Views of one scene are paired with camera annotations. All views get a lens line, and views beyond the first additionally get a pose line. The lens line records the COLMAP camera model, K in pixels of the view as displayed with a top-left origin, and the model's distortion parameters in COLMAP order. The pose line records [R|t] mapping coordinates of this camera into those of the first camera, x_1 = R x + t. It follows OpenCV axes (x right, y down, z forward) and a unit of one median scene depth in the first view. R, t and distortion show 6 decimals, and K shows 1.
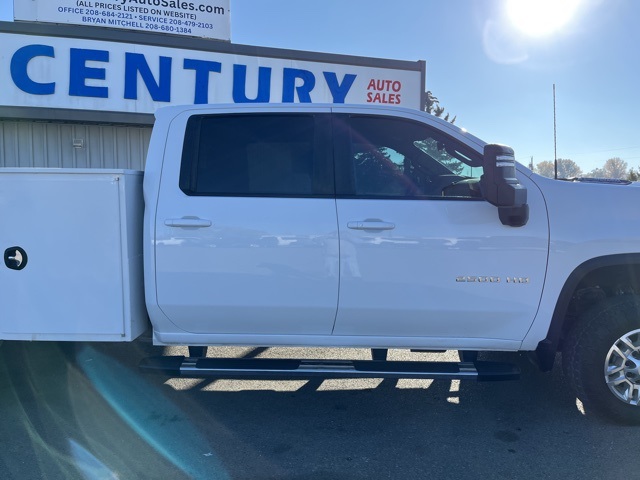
lens RADIAL K [[479.2, 0, 324.2], [0, 479.2, 236.7], [0, 0, 1]] dist [0.088338, -0.112423]
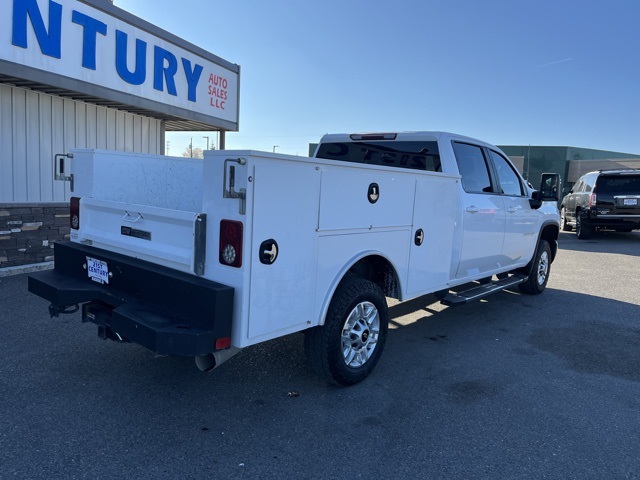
lens RADIAL K [[476.9, 0, 315.3], [0, 476.9, 237.1], [0, 0, 1]] dist [0.088995, -0.120154]
pose [[0.625929, -0.055946, 0.777871, -0.711161], [0.021076, 0.998273, 0.054839, -0.013703], [-0.779595, -0.017931, 0.626027, 0.148072]]
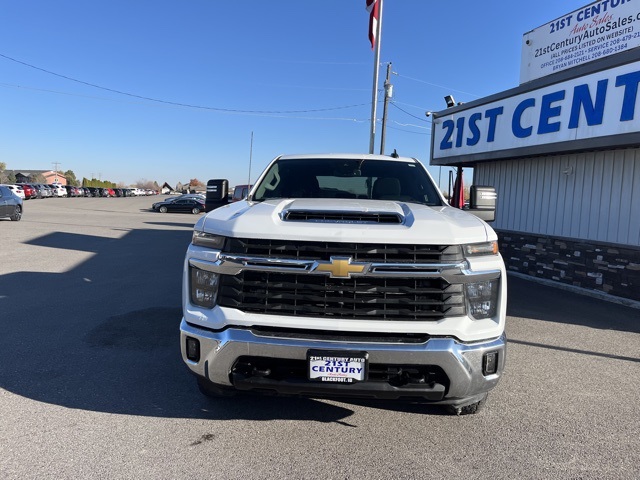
lens RADIAL K [[482.2, 0, 320.0], [0, 482.2, 240.0], [0, 0, 1]] dist [0.080033, -0.113292]
pose [[-0.031122, 0.081457, -0.996191, 0.729852], [-0.124580, 0.988585, 0.084728, -0.056315], [0.991721, 0.126742, -0.020619, 0.486293]]
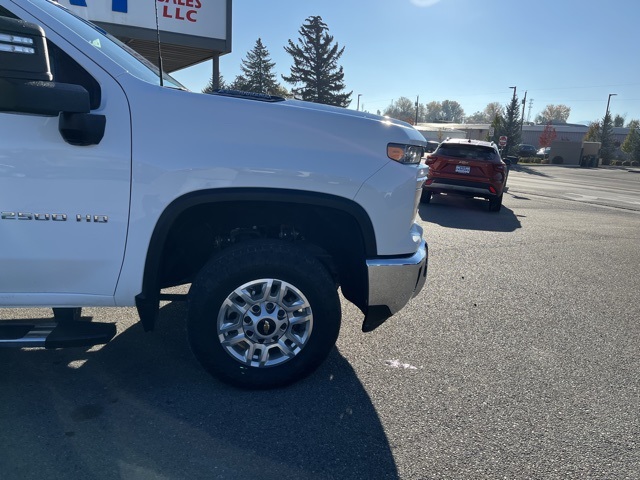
lens RADIAL K [[482.2, 0, 320.0], [0, 482.2, 240.0], [0, 0, 1]] dist [0.080033, -0.113292]
pose [[0.978474, 0.006119, 0.206278, 0.218998], [-0.035752, 0.989472, 0.140238, 0.001452], [-0.203249, -0.144594, 0.968392, 0.072336]]
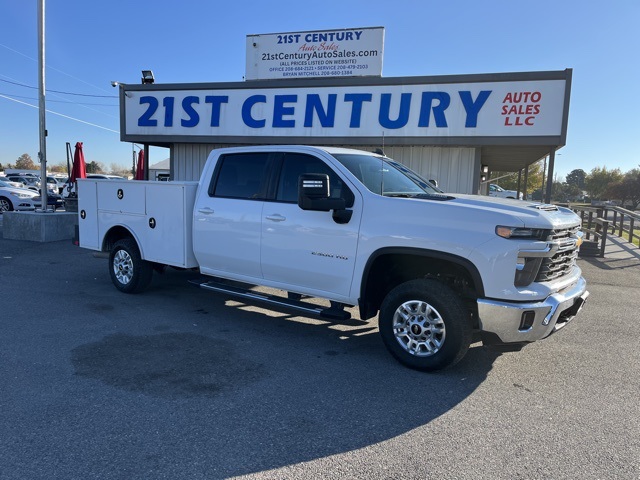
lens RADIAL K [[482.2, 0, 320.0], [0, 482.2, 240.0], [0, 0, 1]] dist [0.080033, -0.113292]
pose [[0.815491, 0.087276, -0.572151, 0.462291], [-0.083202, 0.995975, 0.033338, -0.005191], [0.572758, 0.020417, 0.819470, -0.128477]]
